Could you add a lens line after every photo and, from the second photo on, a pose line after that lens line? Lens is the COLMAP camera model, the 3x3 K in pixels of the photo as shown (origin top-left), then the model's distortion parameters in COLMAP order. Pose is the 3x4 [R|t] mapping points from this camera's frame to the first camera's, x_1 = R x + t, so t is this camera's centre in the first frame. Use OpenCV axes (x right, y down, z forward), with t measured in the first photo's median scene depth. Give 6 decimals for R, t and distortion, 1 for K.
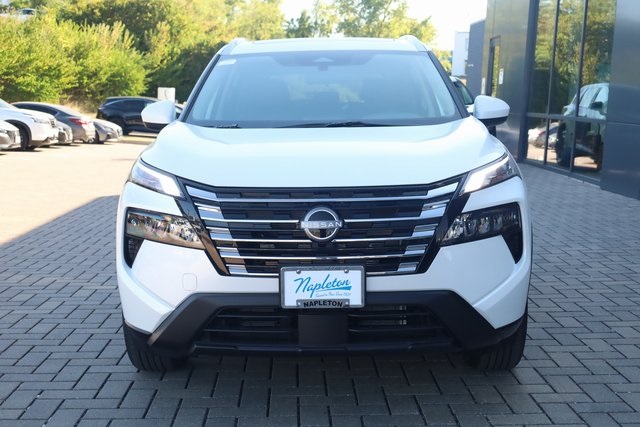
lens RADIAL K [[931.0, 0, 320.0], [0, 931.0, 213.5], [0, 0, 1]] dist [-0.045106, -0.031751]
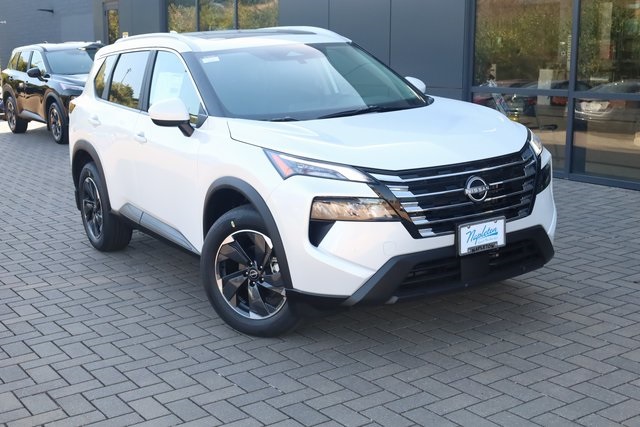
lens RADIAL K [[931.0, 0, 320.0], [0, 931.0, 213.5], [0, 0, 1]] dist [-0.045106, -0.031751]
pose [[0.851925, -0.138145, 0.505114, -0.866284], [0.110685, 0.990286, 0.084156, -0.091197], [-0.511833, -0.015786, 0.858940, -0.036995]]
